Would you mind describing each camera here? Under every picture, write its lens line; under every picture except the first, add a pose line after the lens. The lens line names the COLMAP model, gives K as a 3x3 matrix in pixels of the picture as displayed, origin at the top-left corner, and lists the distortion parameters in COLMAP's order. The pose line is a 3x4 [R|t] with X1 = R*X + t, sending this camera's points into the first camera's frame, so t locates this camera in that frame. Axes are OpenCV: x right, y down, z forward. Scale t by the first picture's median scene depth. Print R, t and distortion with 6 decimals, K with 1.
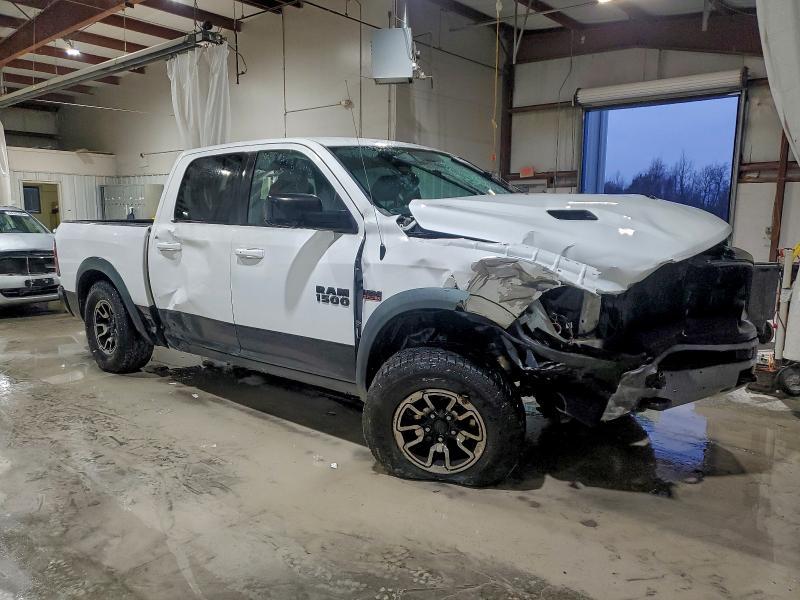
lens RADIAL K [[625.2, 0, 406.4], [0, 625.2, 298.5], [0, 0, 1]] dist [0.006484, -0.009751]
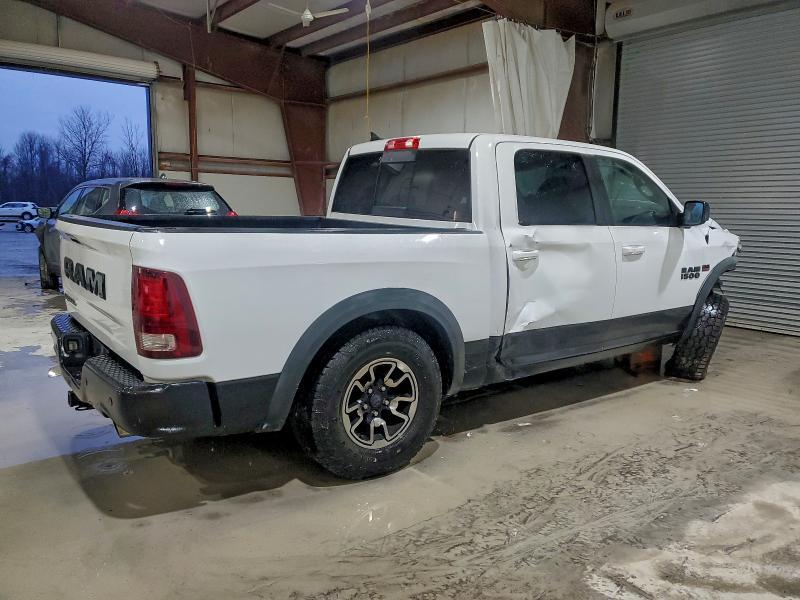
lens RADIAL K [[625.2, 0, 405.8], [0, 625.2, 303.9], [0, 0, 1]] dist [0.006484, -0.009751]
pose [[0.217800, -0.157185, 0.963253, -1.318861], [0.114439, 0.984251, 0.134735, -0.161215], [-0.969261, 0.080889, 0.232358, 1.054031]]
